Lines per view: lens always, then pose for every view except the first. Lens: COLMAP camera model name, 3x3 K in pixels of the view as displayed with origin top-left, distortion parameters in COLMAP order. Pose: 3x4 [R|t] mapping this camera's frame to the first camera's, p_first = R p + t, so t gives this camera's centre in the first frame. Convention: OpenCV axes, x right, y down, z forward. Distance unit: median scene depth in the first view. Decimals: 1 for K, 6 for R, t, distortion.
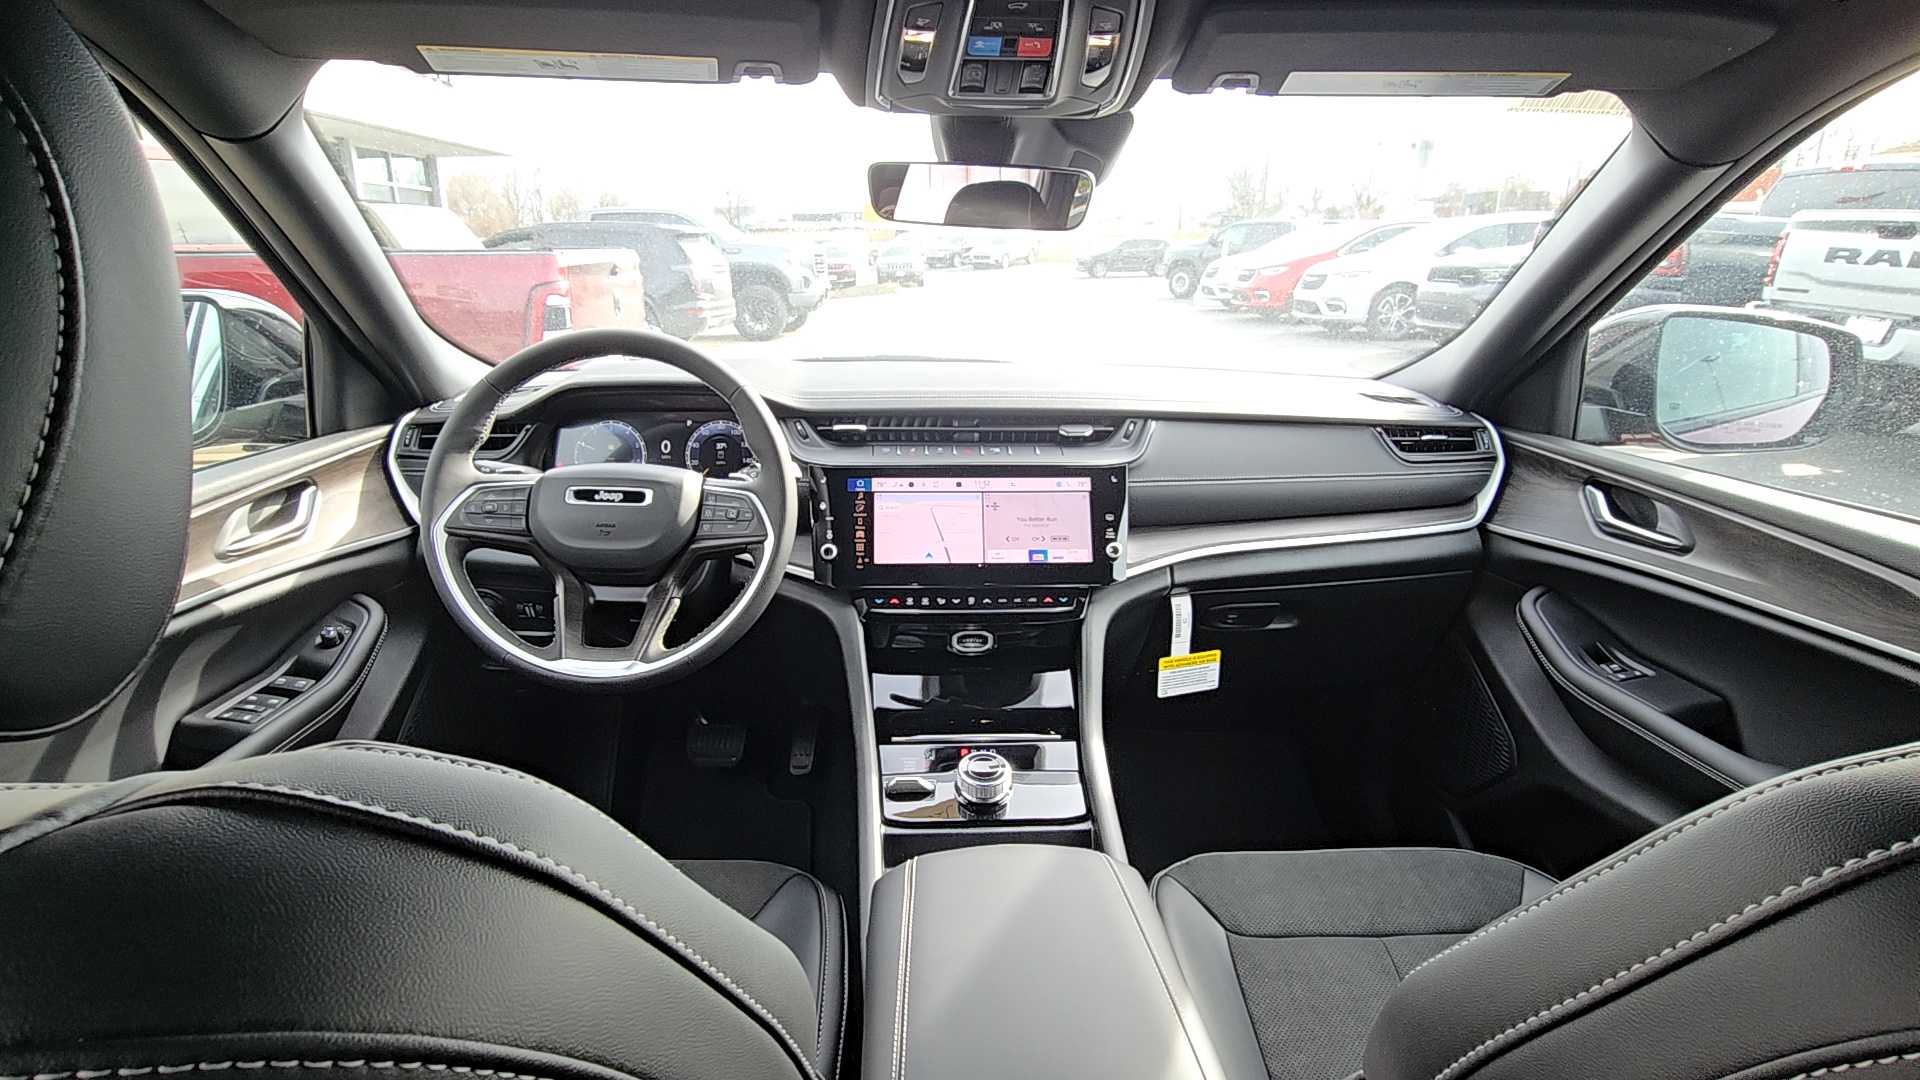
lens RADIAL K [[965.2, 0, 968.2], [0, 965.2, 541.3], [0, 0, 1]] dist [-0.000577, 0.000135]
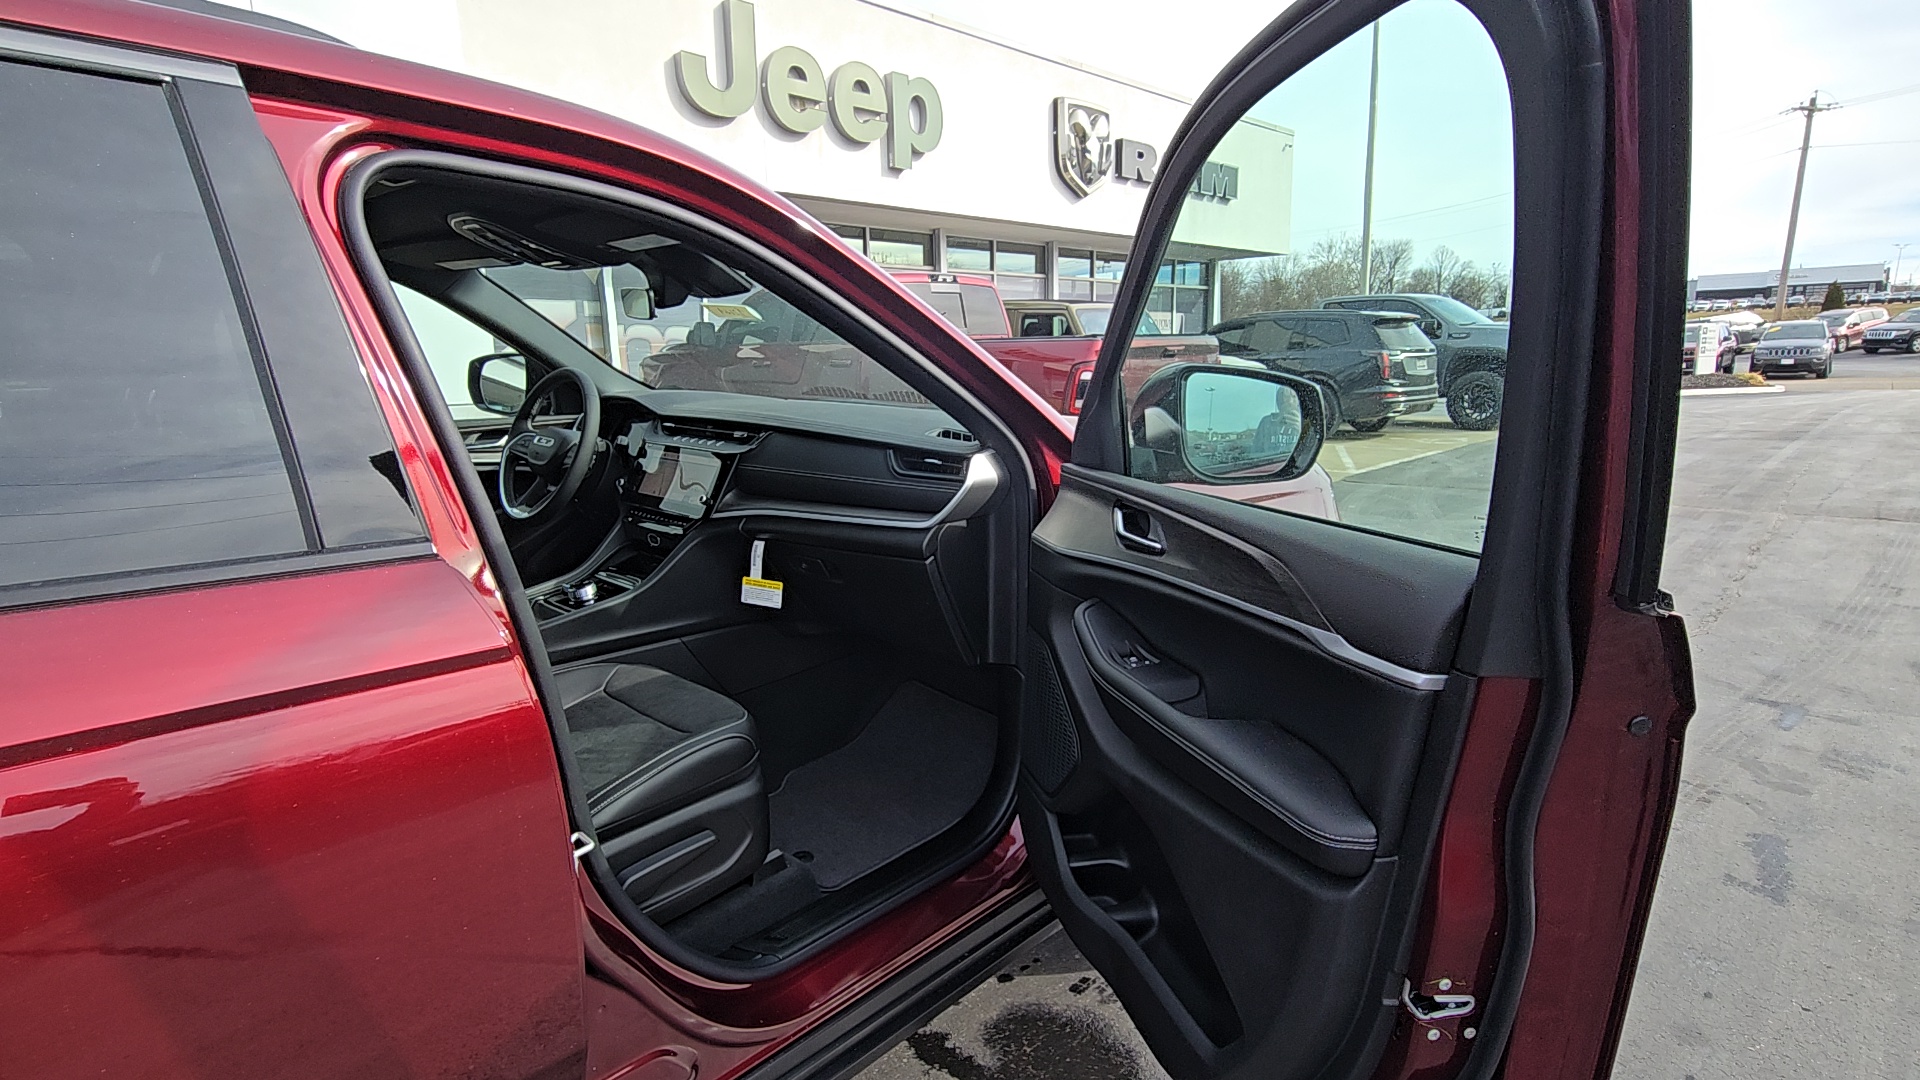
lens RADIAL K [[965.2, 0, 955.6], [0, 965.2, 549.2], [0, 0, 1]] dist [-0.000577, 0.000135]
pose [[0.682563, 0.142304, -0.716839, 0.165274], [-0.197511, 0.980279, 0.006534, -0.000763], [0.703632, 0.137124, 0.697209, 0.009712]]
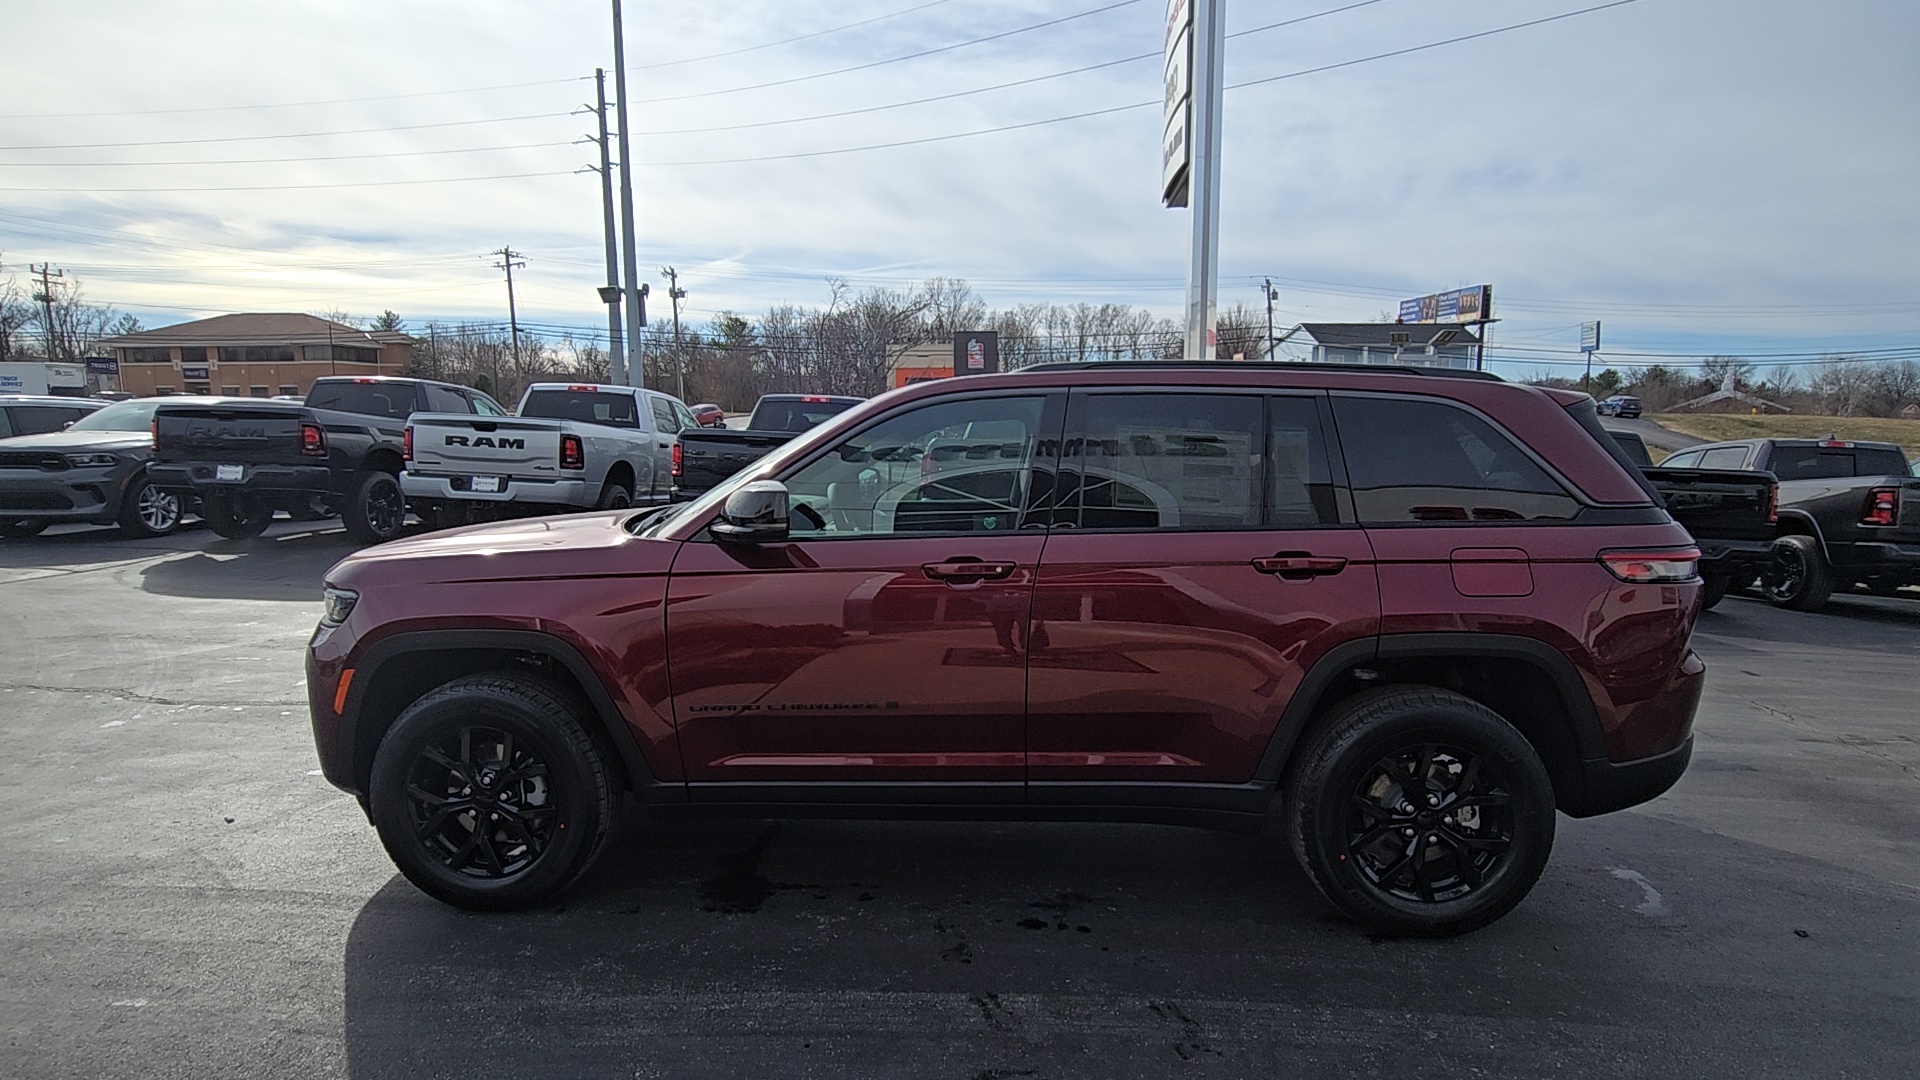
lens RADIAL K [[965.2, 0, 951.1], [0, 965.2, 548.0], [0, 0, 1]] dist [-0.000577, 0.000135]
pose [[0.122390, -0.124018, 0.984703, -0.315978], [0.283781, 0.955112, 0.085020, -0.014770], [-0.951046, 0.269035, 0.152090, 0.009540]]
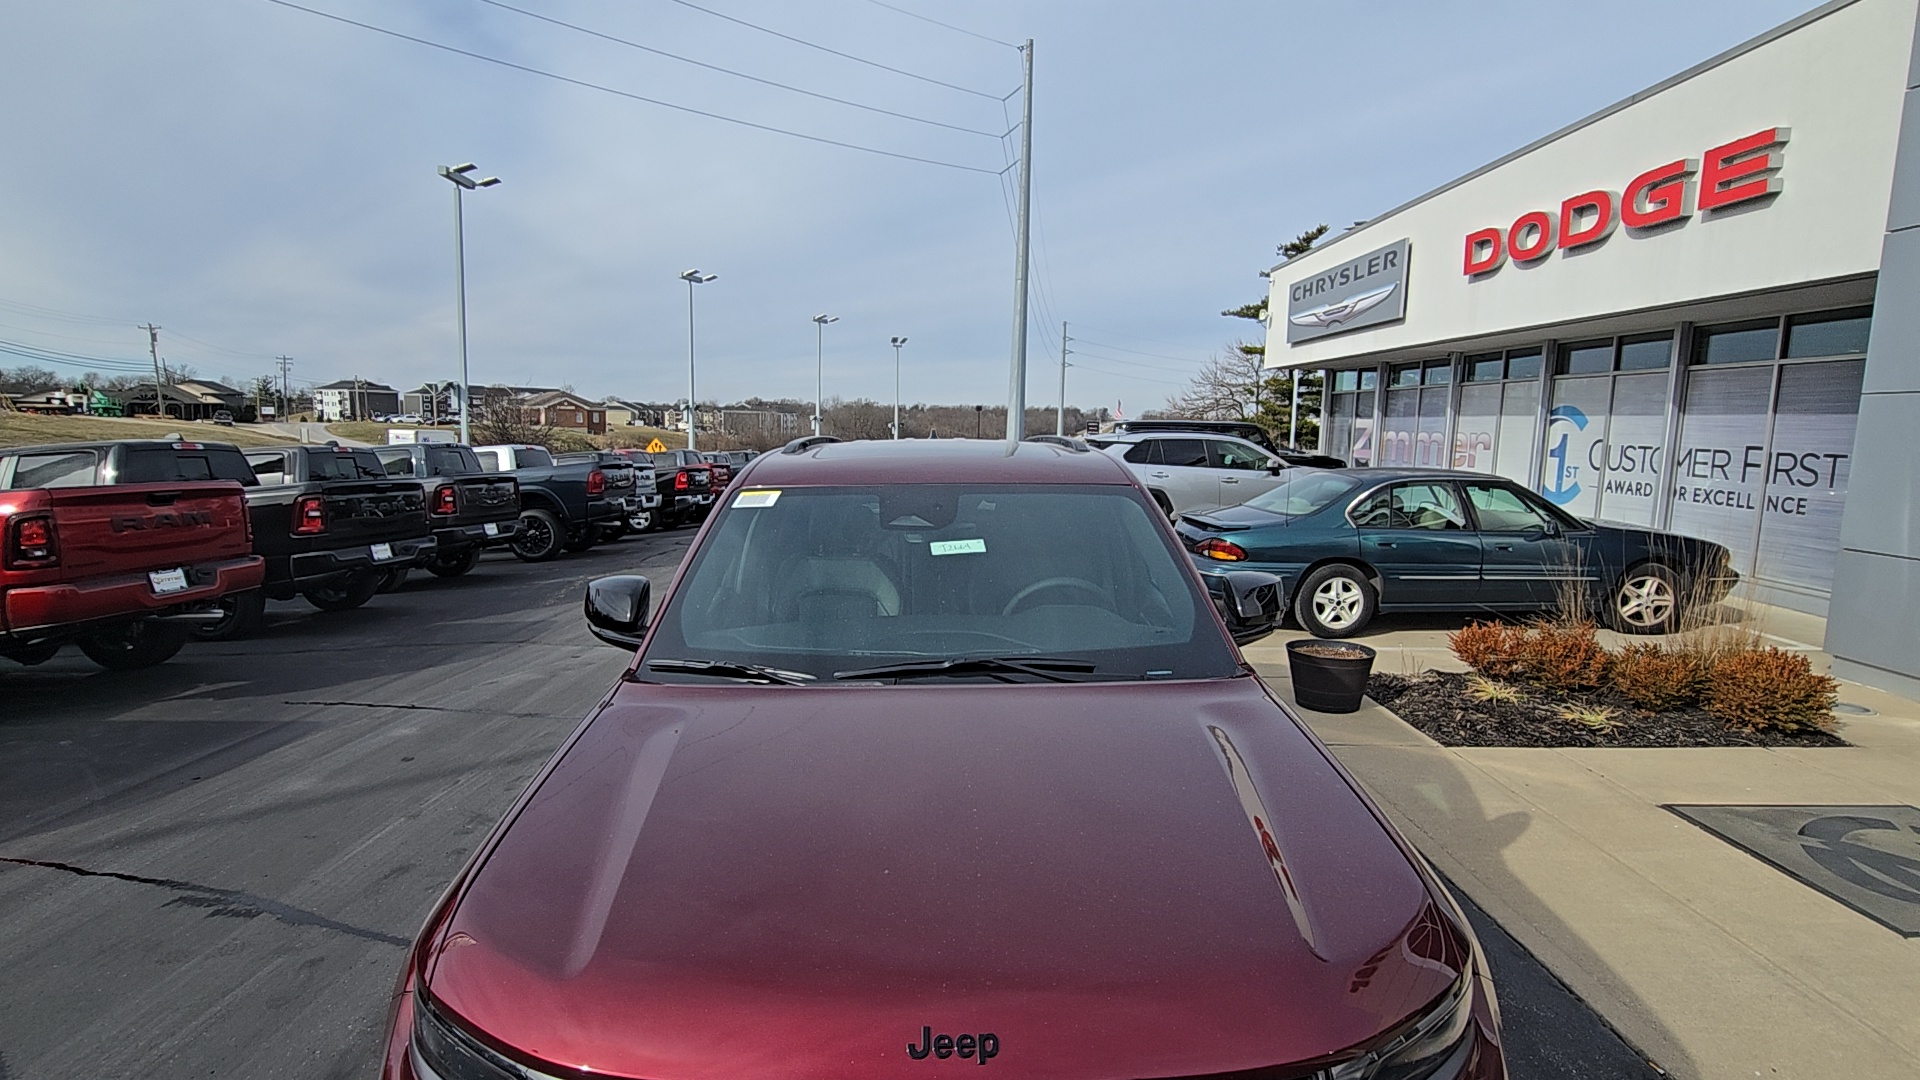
lens RADIAL K [[965.2, 0, 950.5], [0, 965.2, 547.4], [0, 0, 1]] dist [-0.000577, 0.000135]
pose [[-0.999012, -0.017604, 0.040804, -0.011102], [0.000605, 0.912722, 0.408580, -0.131686], [-0.044436, 0.408201, -0.911810, 0.315387]]
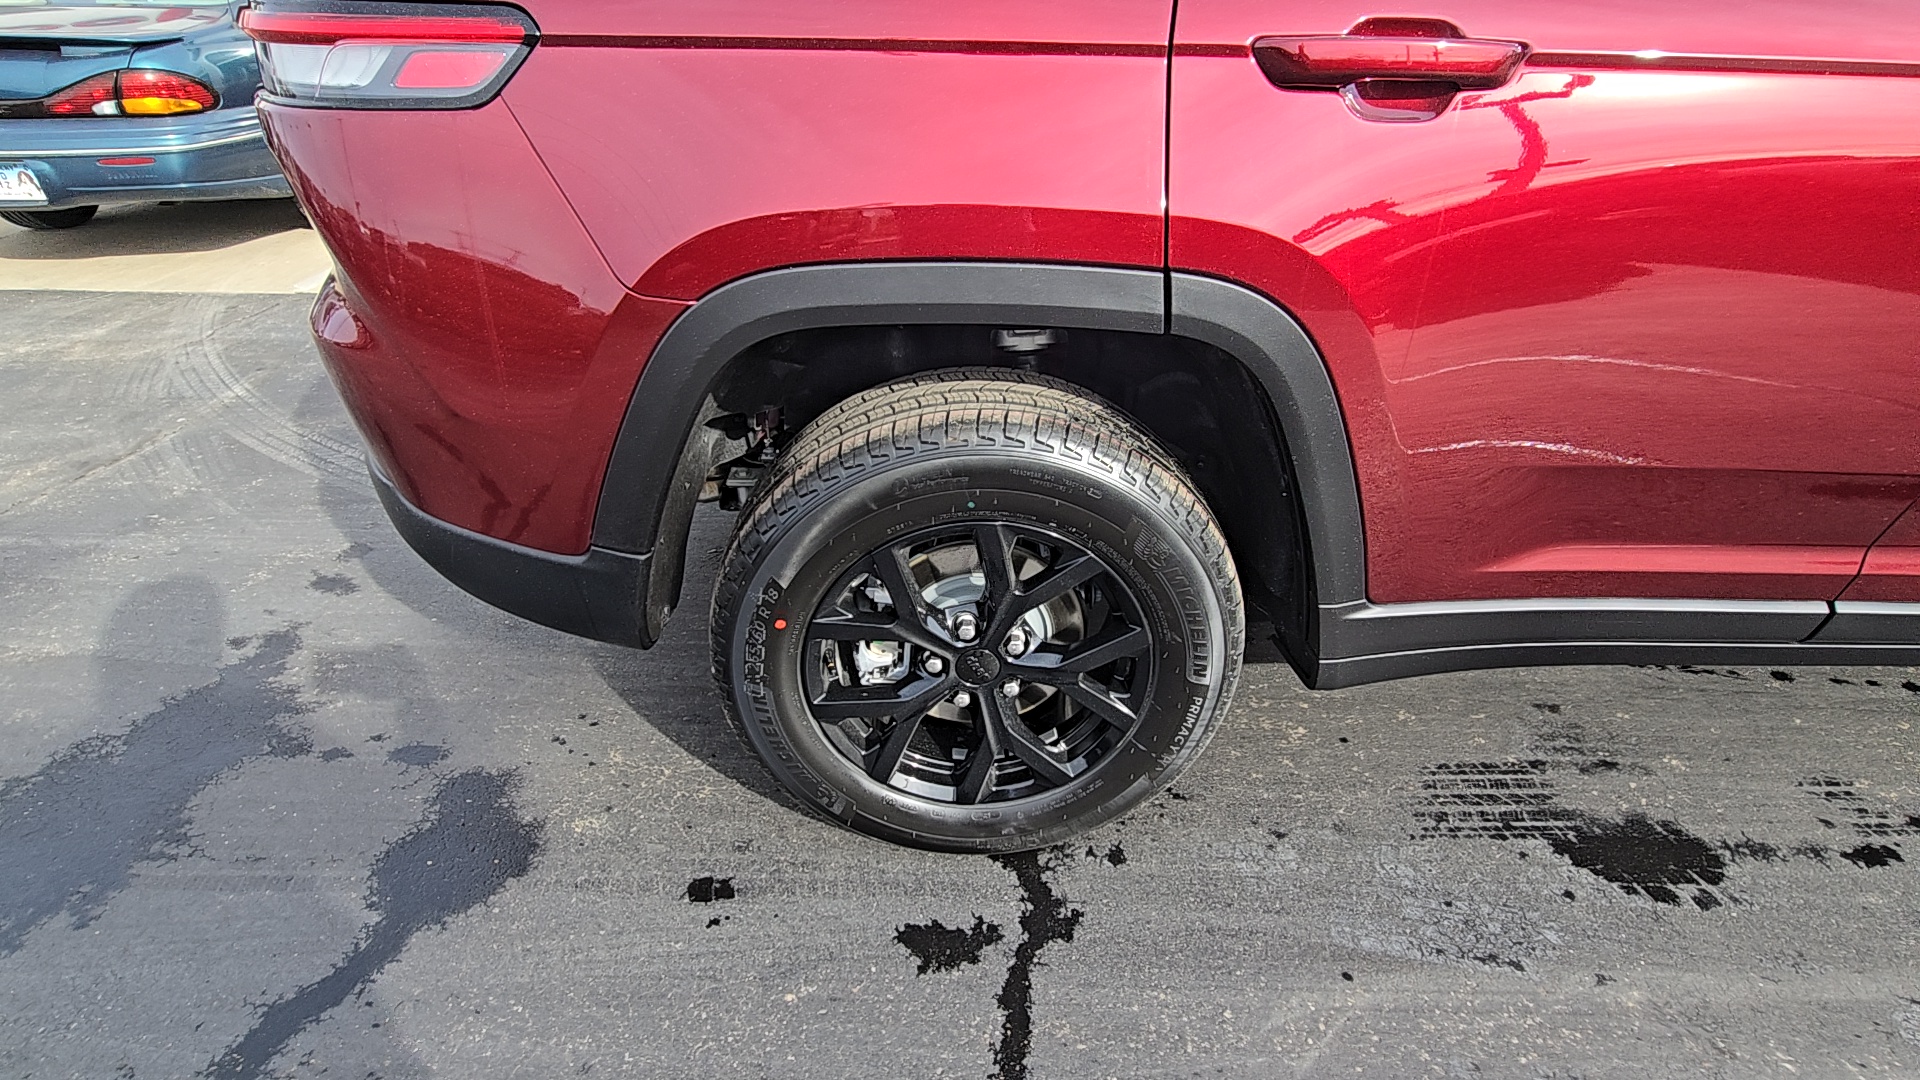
lens RADIAL K [[965.2, 0, 952.5], [0, 965.2, 545.3], [0, 0, 1]] dist [-0.000577, 0.000135]
pose [[-0.058563, 0.505314, -0.860946, 0.184179], [-0.291657, 0.816138, 0.498853, 0.037295], [0.954728, 0.280316, 0.099583, -0.056594]]
